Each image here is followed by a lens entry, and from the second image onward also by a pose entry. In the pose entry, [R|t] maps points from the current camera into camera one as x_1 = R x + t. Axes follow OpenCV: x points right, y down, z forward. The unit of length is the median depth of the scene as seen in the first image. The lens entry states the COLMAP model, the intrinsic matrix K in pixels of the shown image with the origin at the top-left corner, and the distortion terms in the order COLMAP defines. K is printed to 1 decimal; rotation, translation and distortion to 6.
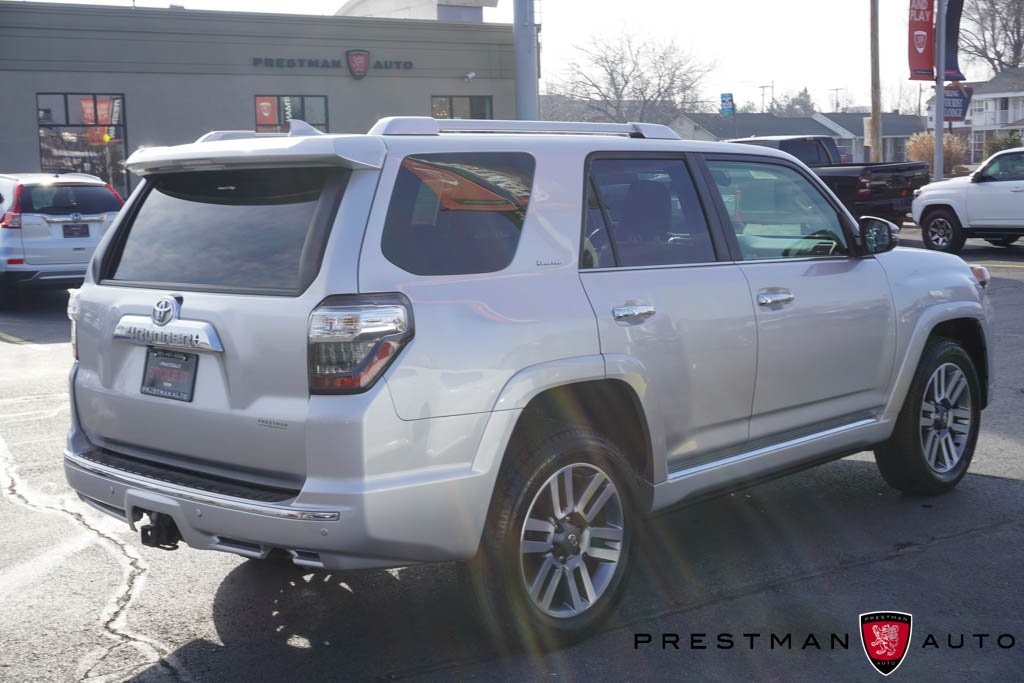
lens RADIAL K [[1359.2, 0, 512.0], [0, 1359.2, 341.5], [0, 0, 1]] dist [0.001723, 0.048188]
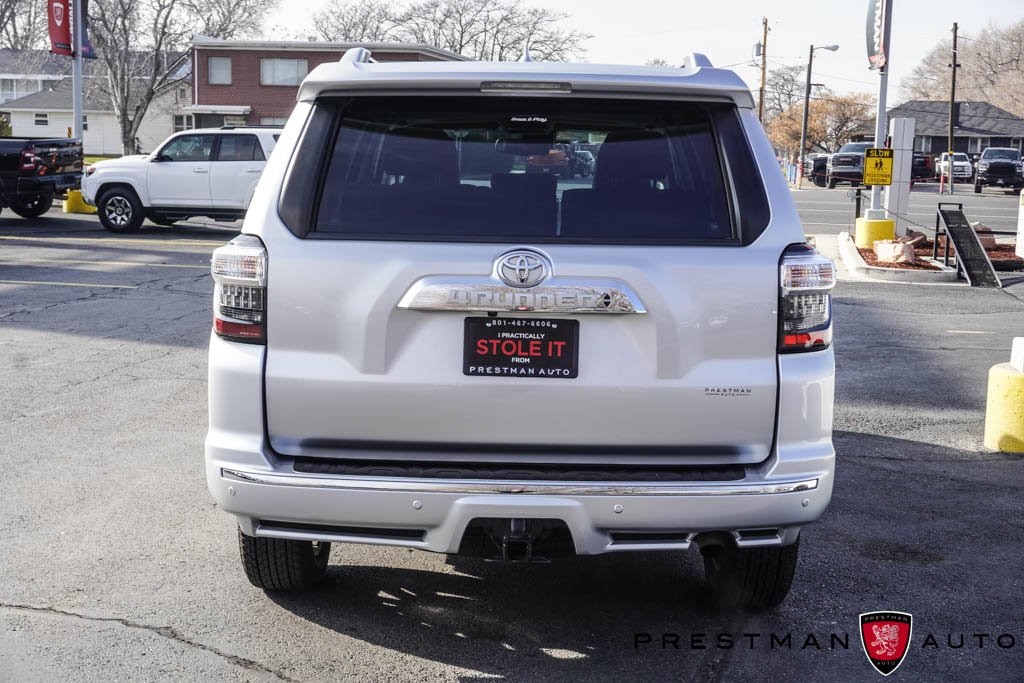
lens RADIAL K [[1359.2, 0, 512.0], [0, 1359.2, 341.5], [0, 0, 1]] dist [0.001723, 0.048188]
pose [[0.721051, -0.048789, 0.691162, -0.621641], [0.041492, 0.998768, 0.027217, -0.001039], [-0.691639, 0.009053, 0.722187, 0.323657]]
